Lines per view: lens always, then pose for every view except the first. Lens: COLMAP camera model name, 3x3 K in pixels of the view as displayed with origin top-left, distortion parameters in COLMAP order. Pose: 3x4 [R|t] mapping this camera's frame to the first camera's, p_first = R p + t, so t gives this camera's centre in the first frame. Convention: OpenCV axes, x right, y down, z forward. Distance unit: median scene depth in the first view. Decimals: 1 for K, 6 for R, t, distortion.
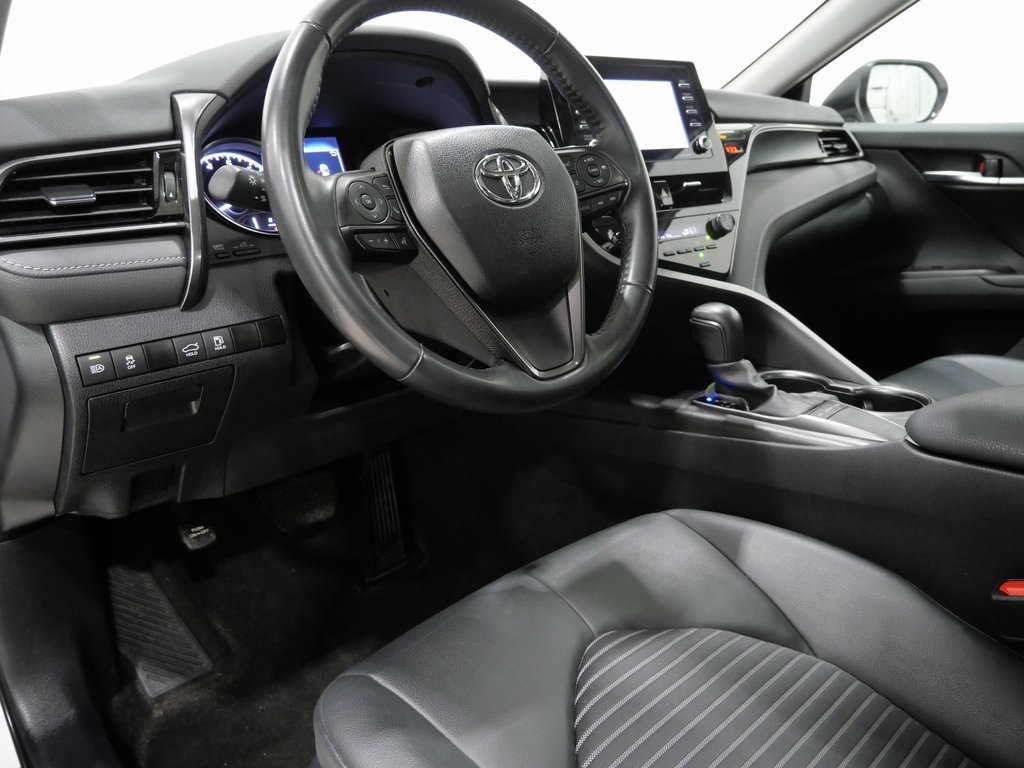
lens RADIAL K [[733.1, 0, 507.9], [0, 733.1, 378.1], [0, 0, 1]] dist [-0.031498, -0.006227]
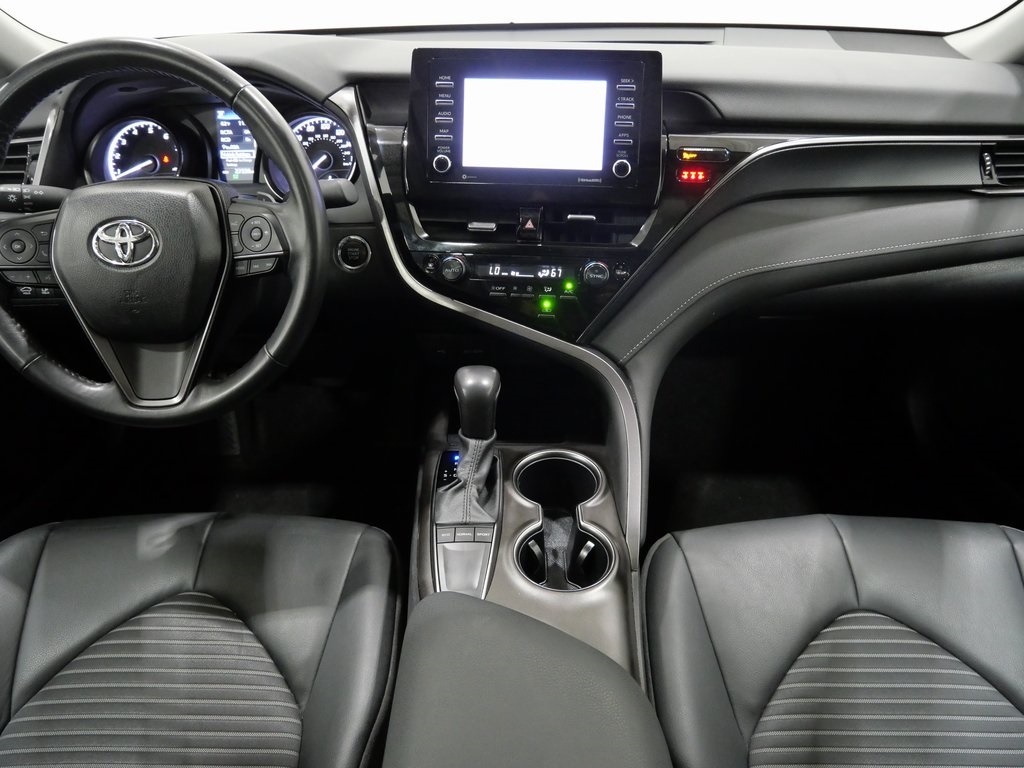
lens RADIAL K [[733.1, 0, 512.3], [0, 733.1, 381.7], [0, 0, 1]] dist [-0.031498, -0.006227]
pose [[0.746169, 0.402802, -0.530077, 0.783099], [-0.220577, 0.900808, 0.374020, -0.431164], [0.628154, -0.162159, 0.761004, 0.309795]]
